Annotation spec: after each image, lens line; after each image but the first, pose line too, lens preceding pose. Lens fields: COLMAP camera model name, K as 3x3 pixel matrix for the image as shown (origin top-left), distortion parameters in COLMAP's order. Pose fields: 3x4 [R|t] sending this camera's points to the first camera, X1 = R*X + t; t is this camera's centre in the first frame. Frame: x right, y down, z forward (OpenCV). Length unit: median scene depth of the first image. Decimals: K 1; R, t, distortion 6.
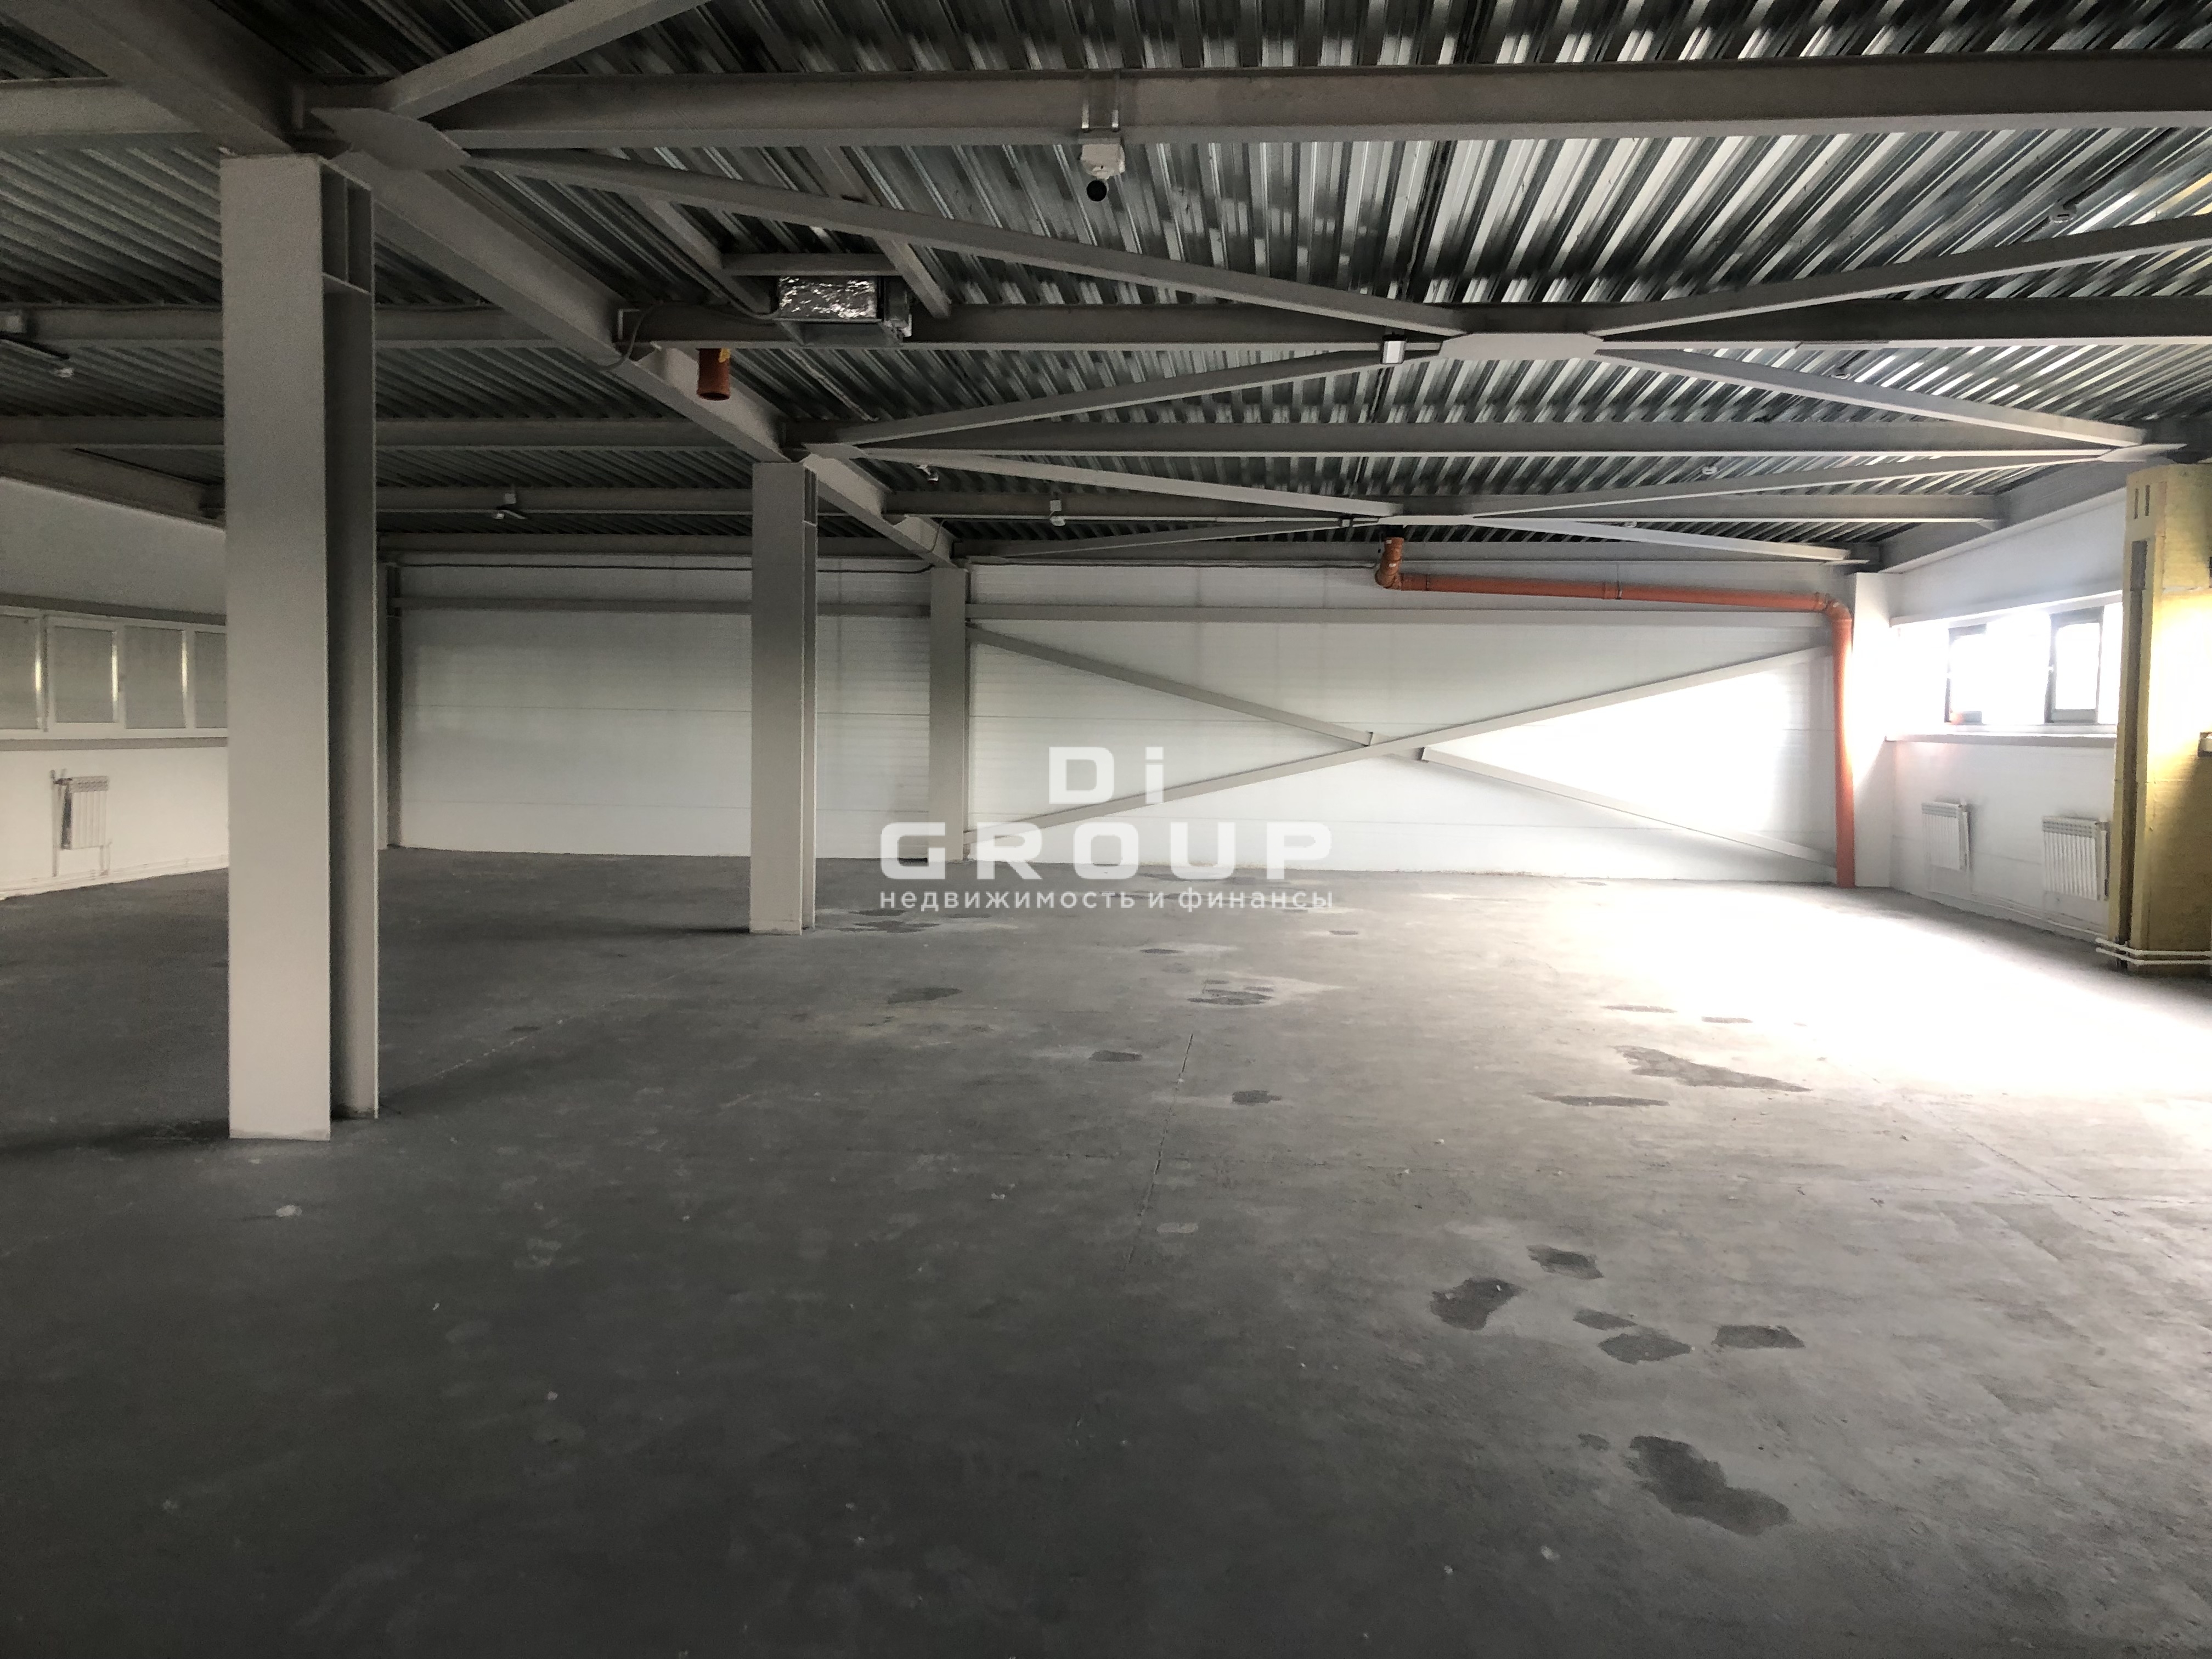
lens RADIAL K [[1786.8, 0, 1107.4], [0, 1786.8, 820.5], [0, 0, 1]] dist [0.047294, -0.063662]
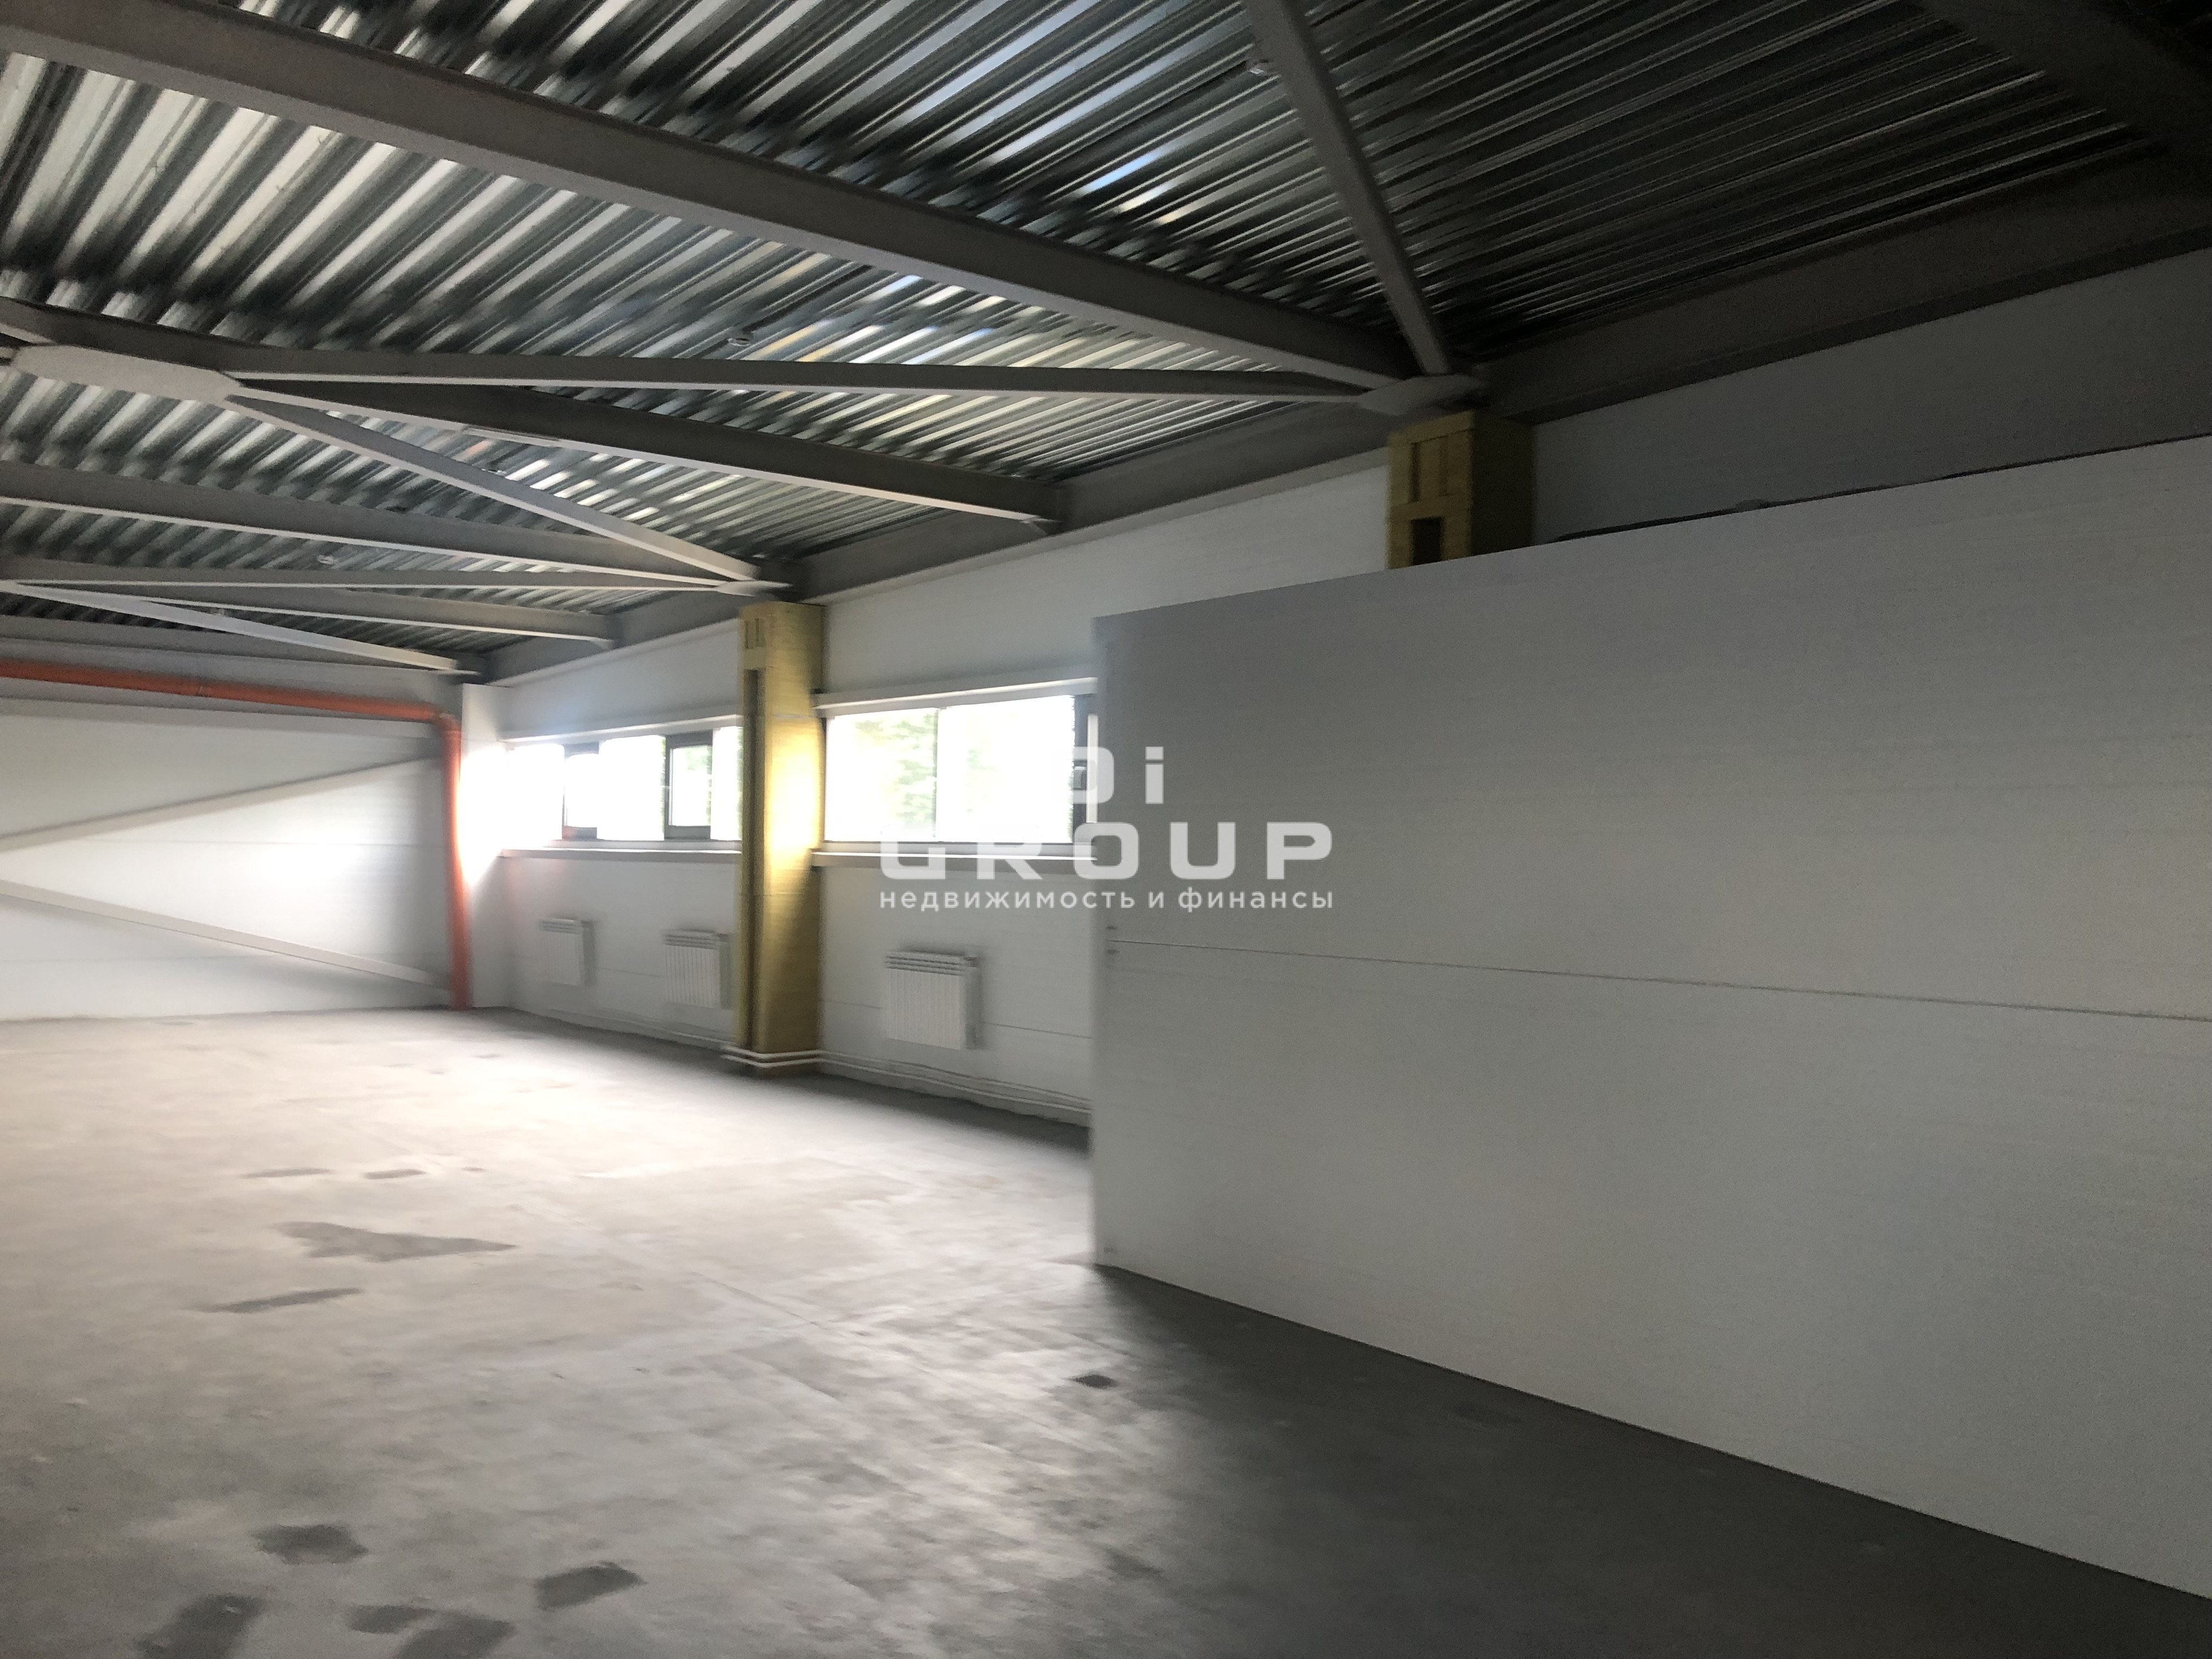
lens RADIAL K [[1809.8, 0, 1109.2], [0, 1809.8, 860.4], [0, 0, 1]] dist [0.018291, 0.007099]
pose [[0.720964, -0.005684, 0.692949, -0.025511], [0.034182, 0.999041, -0.027369, -0.008743], [-0.692129, 0.043418, 0.720467, 0.129790]]
